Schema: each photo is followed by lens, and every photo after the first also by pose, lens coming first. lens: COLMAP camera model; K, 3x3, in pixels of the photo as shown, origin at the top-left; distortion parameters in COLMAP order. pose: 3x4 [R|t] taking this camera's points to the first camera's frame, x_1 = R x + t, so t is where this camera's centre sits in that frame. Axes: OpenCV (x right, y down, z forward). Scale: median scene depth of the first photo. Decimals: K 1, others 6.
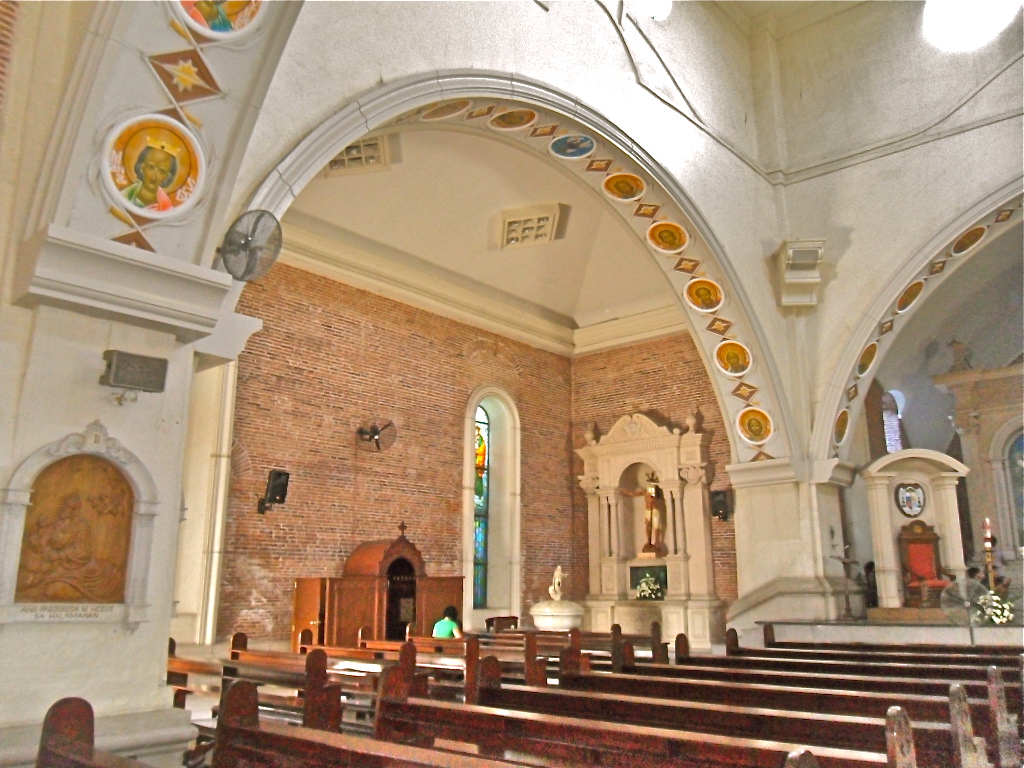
lens RADIAL K [[834.2, 0, 518.3], [0, 834.2, 390.4], [0, 0, 1]] dist [-0.012983, -0.013696]
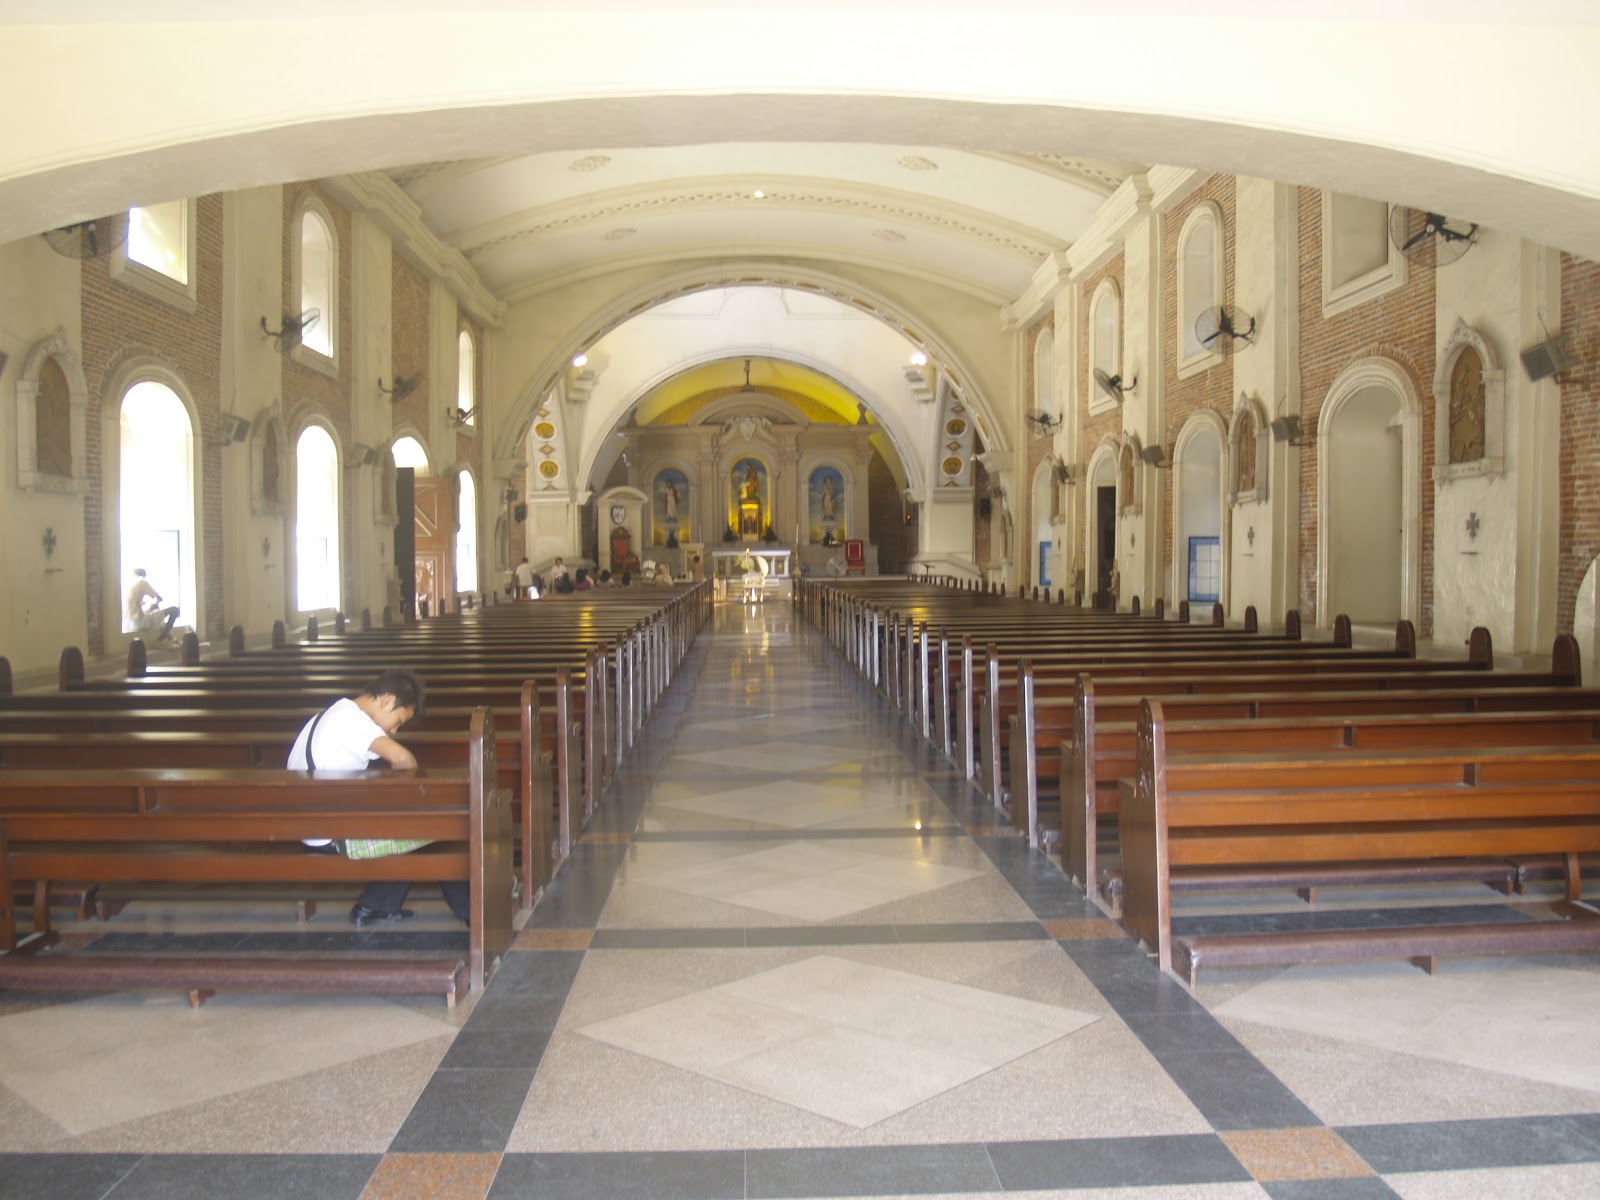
lens RADIAL K [[1303.4, 0, 806.7], [0, 1303.4, 597.7], [0, 0, 1]] dist [-0.012983, -0.013696]
pose [[0.731753, -0.019016, 0.681305, -1.125457], [-0.150991, 0.970250, 0.189253, -0.281415], [-0.664635, -0.241357, 0.707112, -1.264779]]
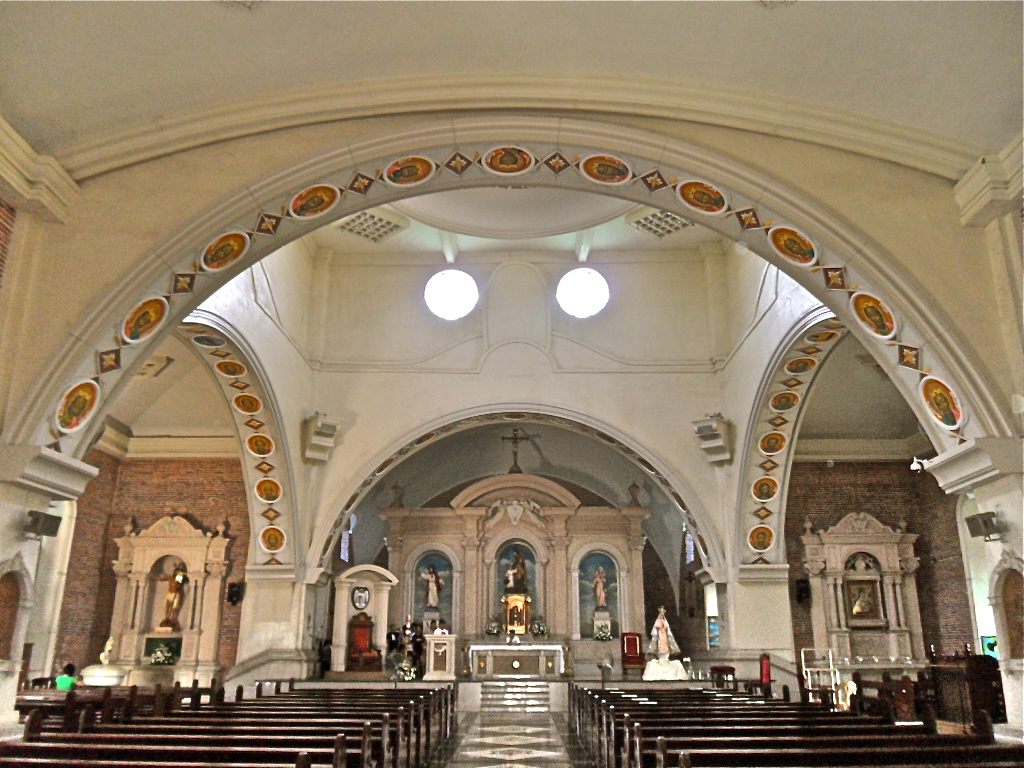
lens RADIAL K [[834.2, 0, 521.0], [0, 834.2, 389.7], [0, 0, 1]] dist [-0.012983, -0.013696]
pose [[0.763755, 0.203040, 0.612742, -0.306512], [-0.153912, 0.979146, -0.132609, -0.082450], [-0.626889, 0.006973, 0.779078, -0.359336]]
